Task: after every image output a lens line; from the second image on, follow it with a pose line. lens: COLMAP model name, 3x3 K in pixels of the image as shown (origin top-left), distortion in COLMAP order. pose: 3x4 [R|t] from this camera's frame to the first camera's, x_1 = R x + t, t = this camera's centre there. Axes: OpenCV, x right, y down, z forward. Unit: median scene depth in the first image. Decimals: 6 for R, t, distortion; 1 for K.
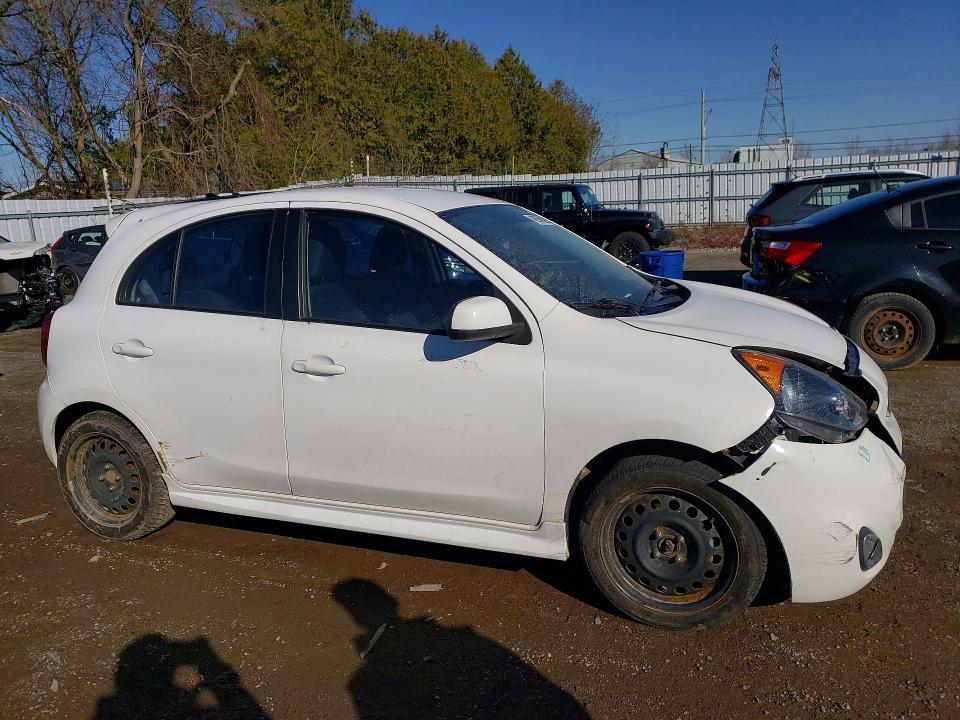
lens RADIAL K [[709.6, 0, 470.9], [0, 709.6, 356.6], [0, 0, 1]] dist [0.018831, -0.004011]
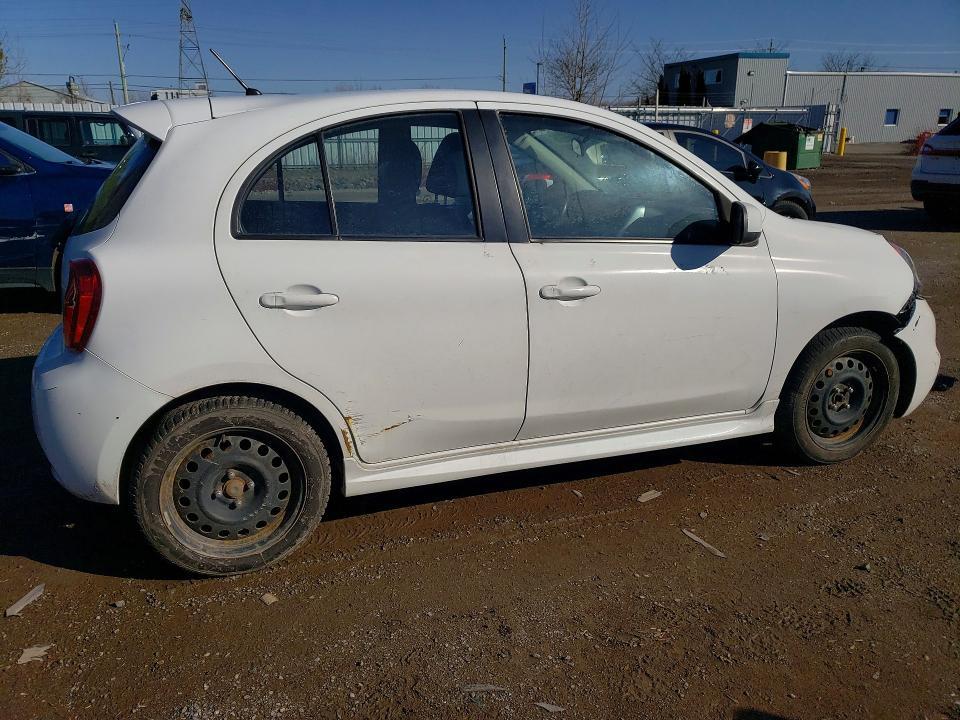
lens RADIAL K [[709.6, 0, 472.7], [0, 709.6, 355.8], [0, 0, 1]] dist [0.018831, -0.004011]
pose [[0.769948, -0.149385, 0.620375, -0.821531], [0.103742, 0.988581, 0.109294, -0.013915], [-0.629618, -0.019791, 0.776653, 0.343812]]
